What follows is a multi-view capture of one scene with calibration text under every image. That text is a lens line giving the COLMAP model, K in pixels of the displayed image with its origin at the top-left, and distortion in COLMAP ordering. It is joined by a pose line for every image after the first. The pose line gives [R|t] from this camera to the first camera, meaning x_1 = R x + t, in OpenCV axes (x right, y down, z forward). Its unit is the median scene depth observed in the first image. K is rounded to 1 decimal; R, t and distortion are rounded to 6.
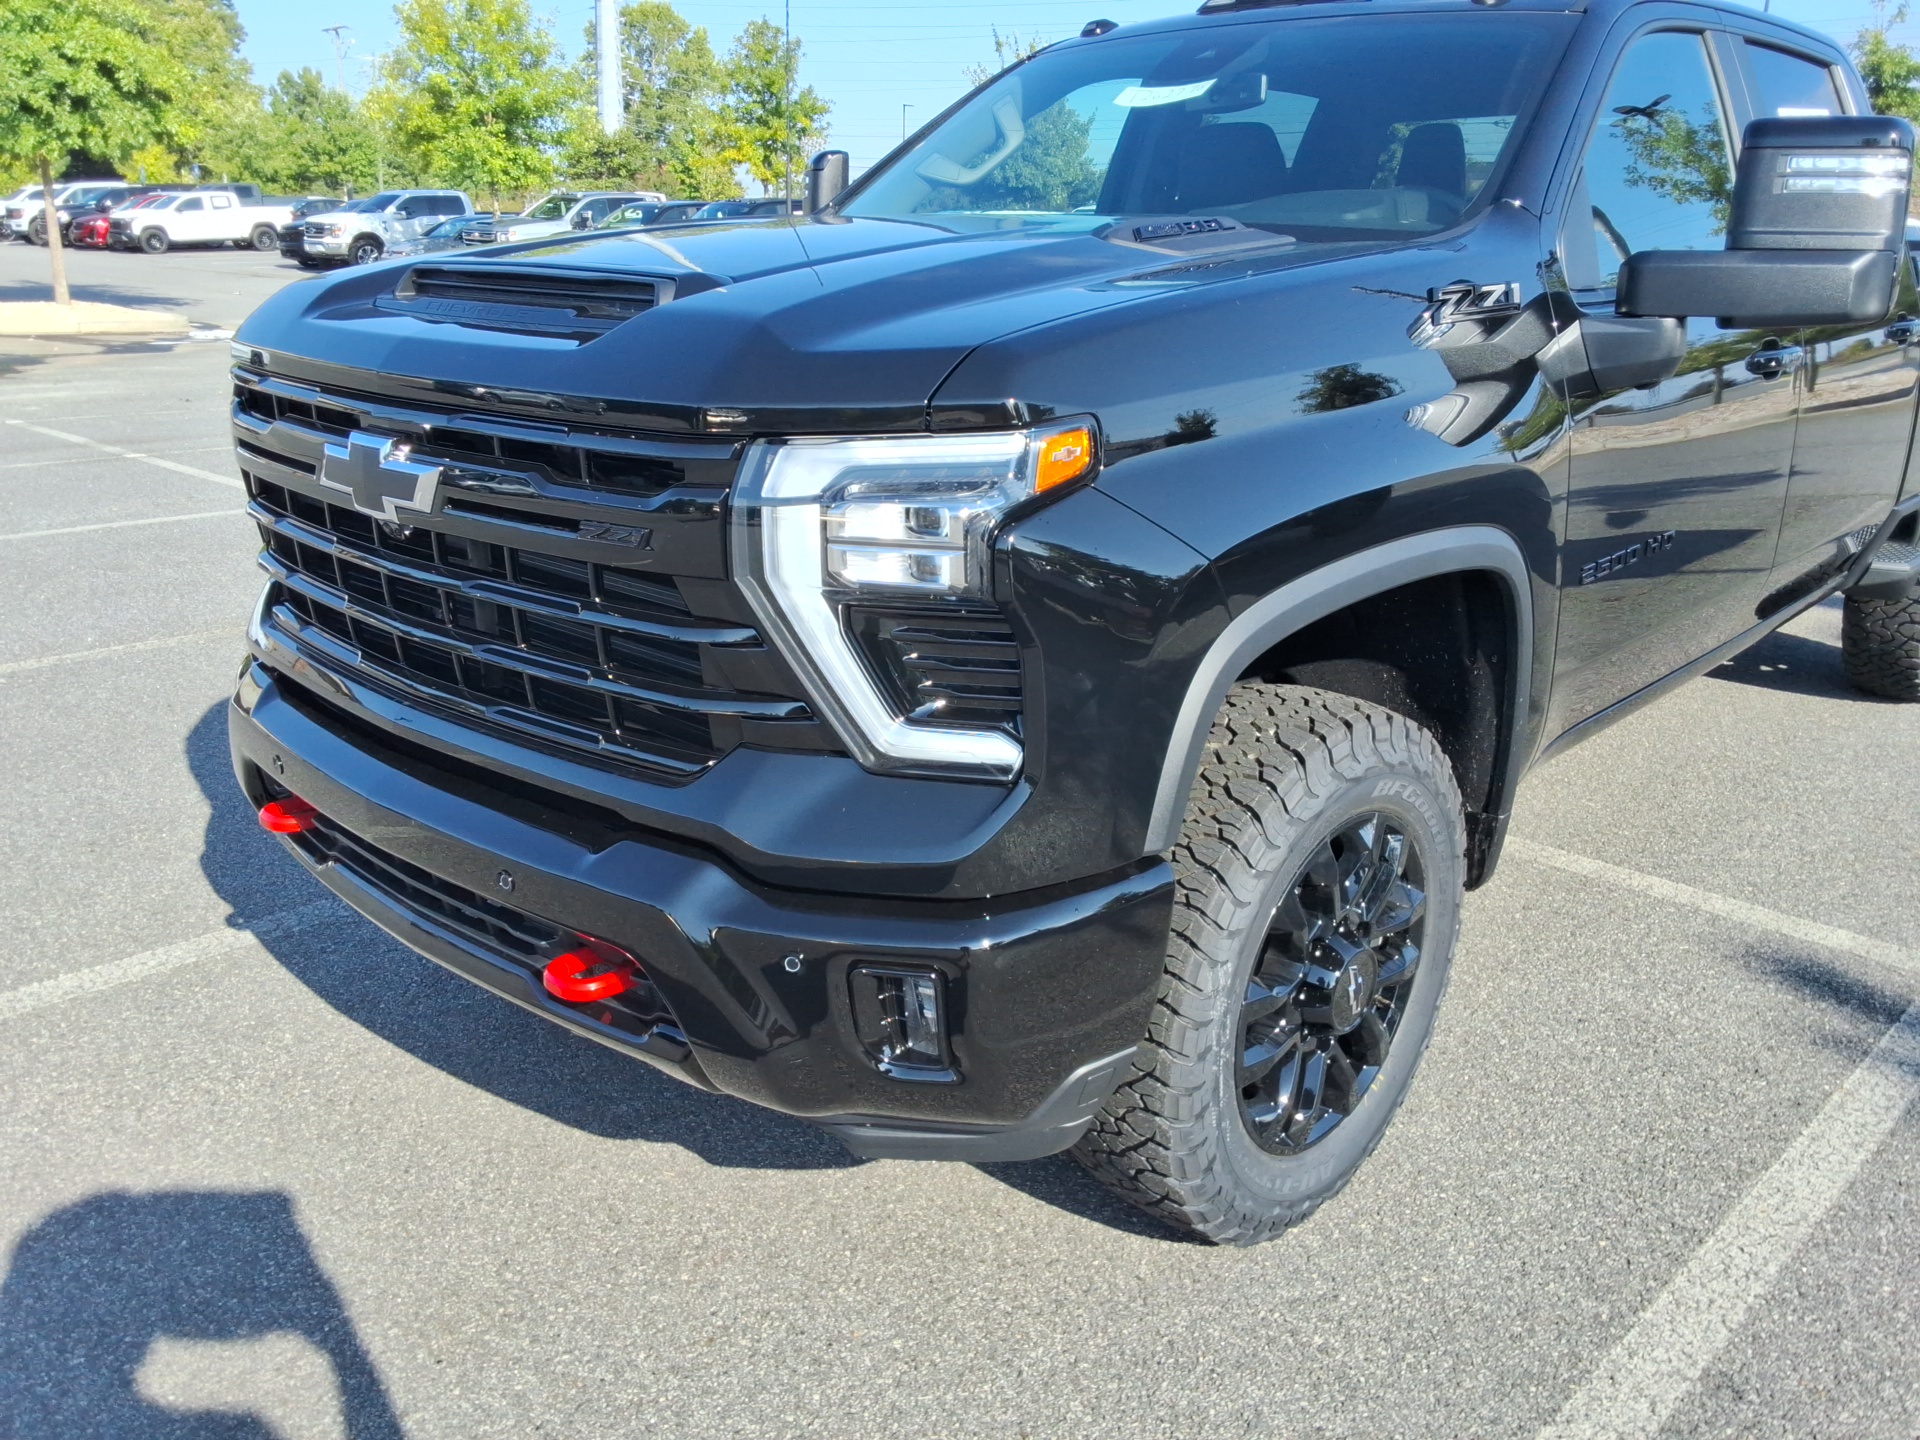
lens RADIAL K [[1544.7, 0, 1004.4], [0, 1544.7, 723.4], [0, 0, 1]] dist [0.036869, -0.046974]
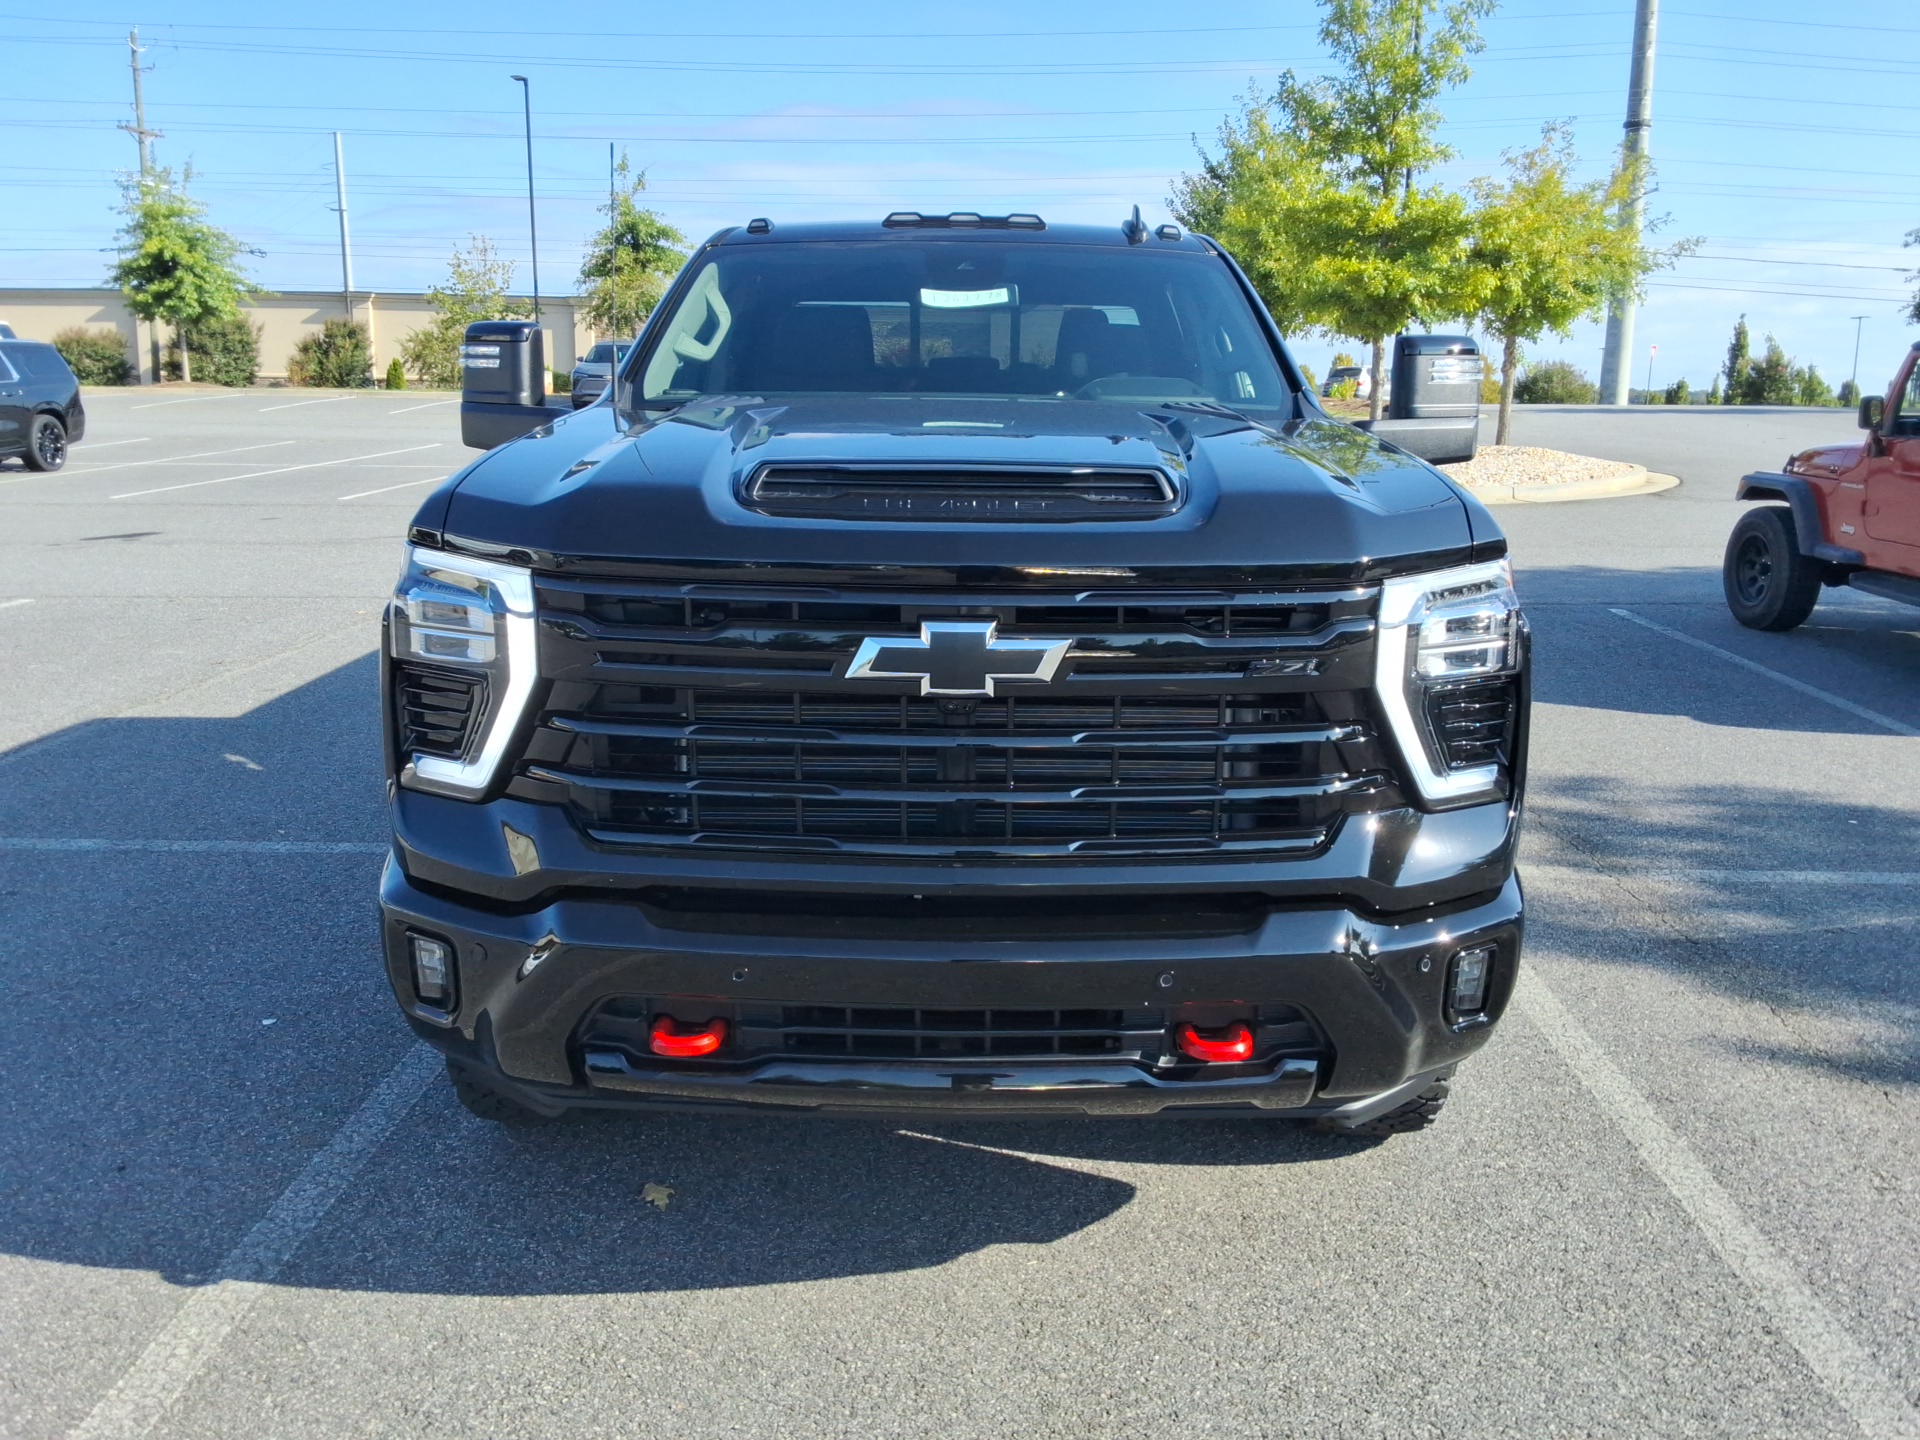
lens RADIAL K [[1521.1, 0, 978.8], [0, 1521.1, 719.2], [0, 0, 1]] dist [0.104606, -0.159248]
pose [[0.741214, -0.153417, 0.653502, -0.868672], [0.203996, 0.978971, -0.001552, -0.088026], [-0.639521, 0.134462, 0.756923, 0.145033]]
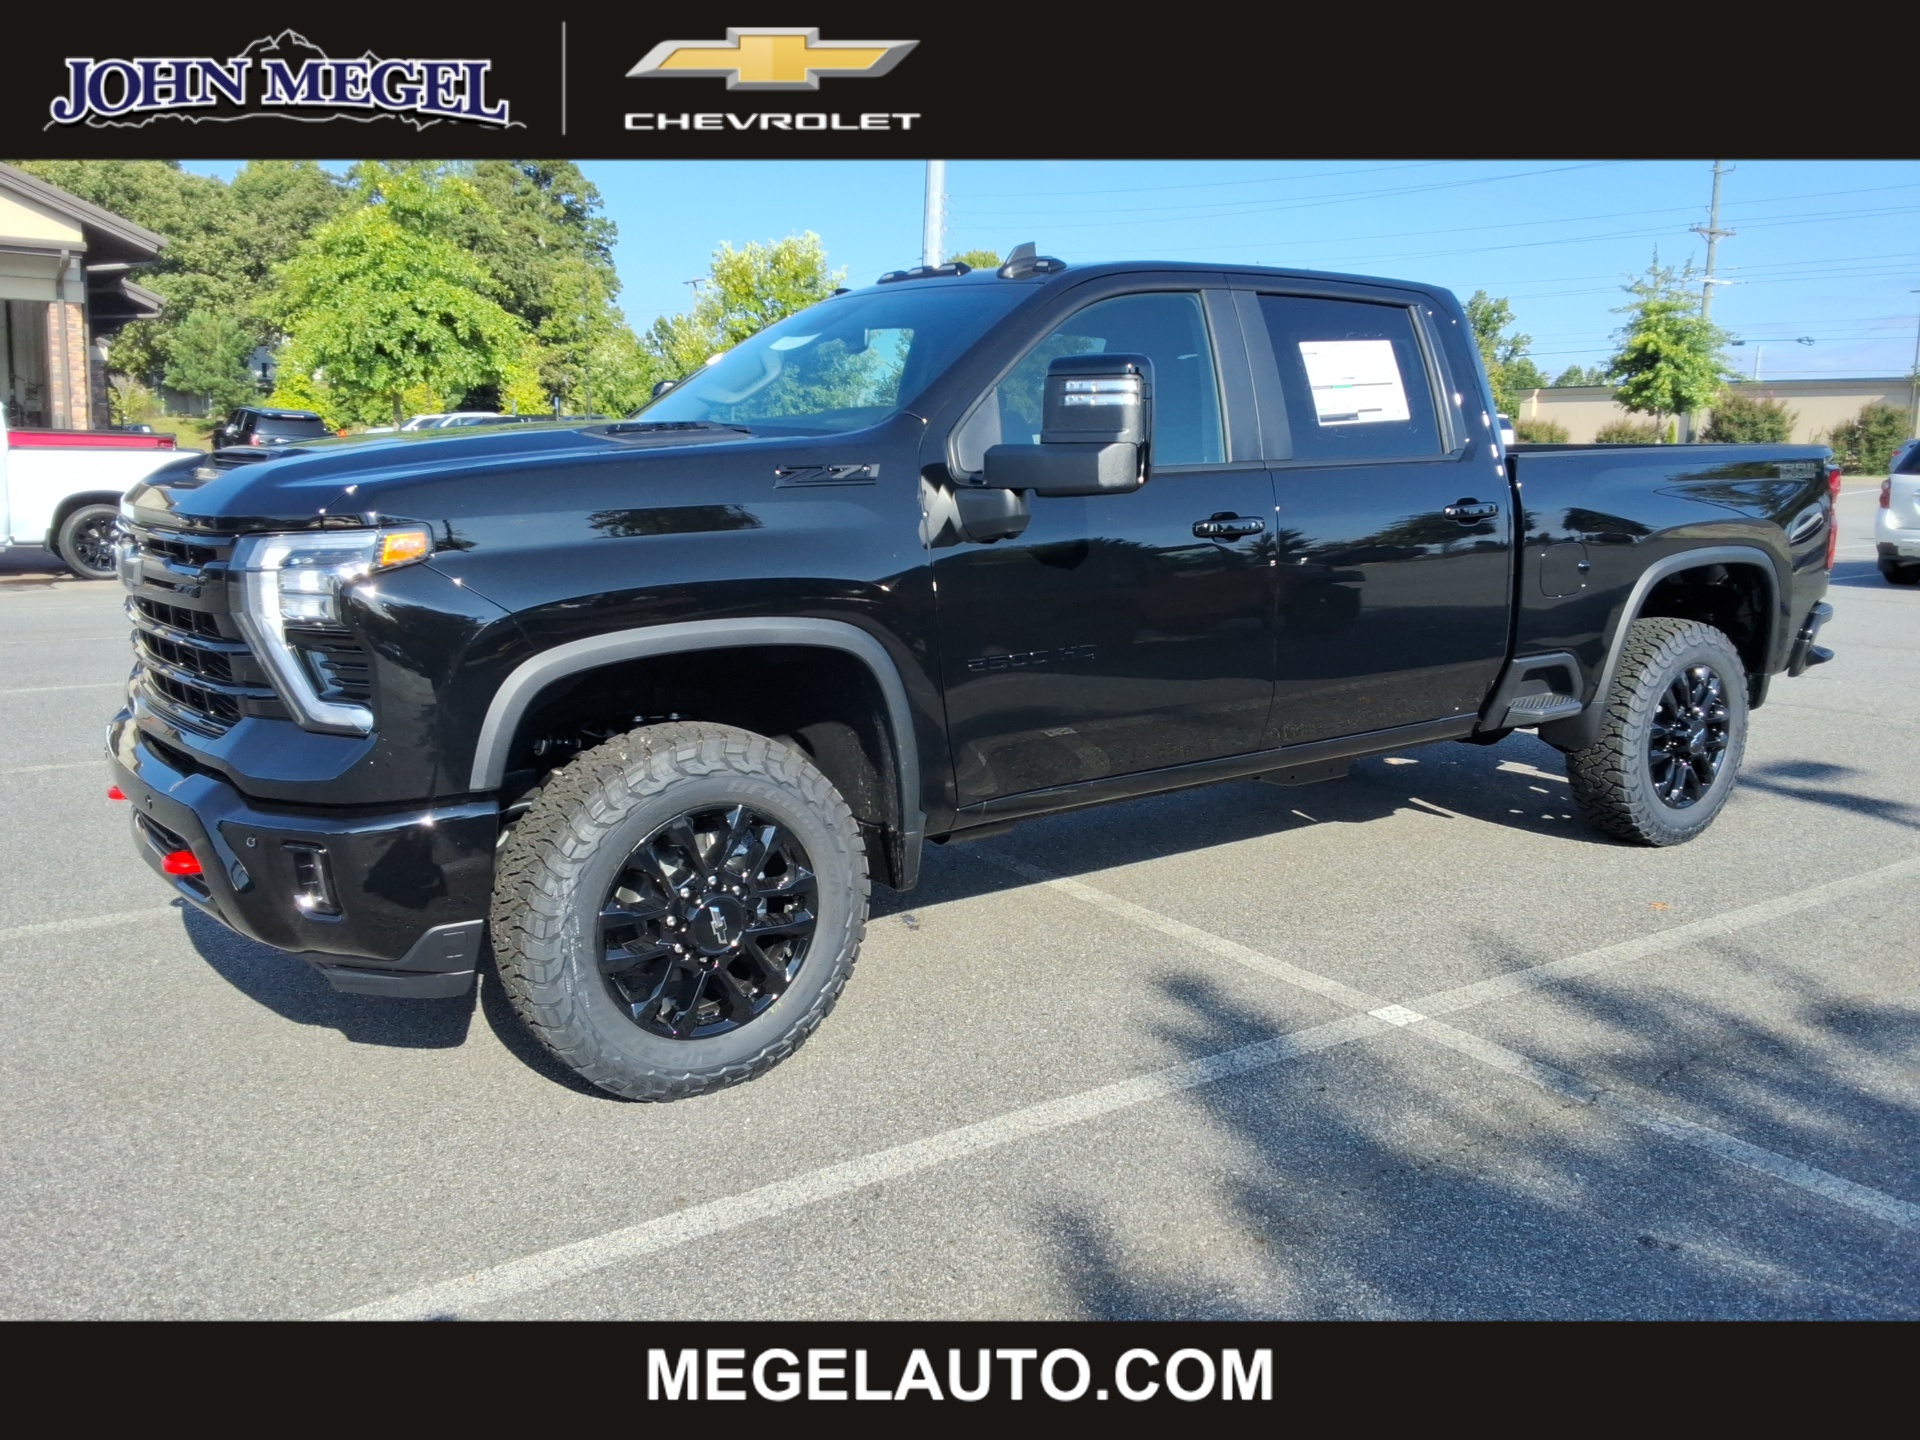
lens RADIAL K [[1521.1, 0, 978.8], [0, 1521.1, 719.2], [0, 0, 1]] dist [0.104606, -0.159248]
pose [[0.980691, 0.031444, -0.193020, 0.660502], [-0.057242, 0.989917, -0.129569, 0.134934], [0.186999, 0.138116, 0.972602, -0.350555]]
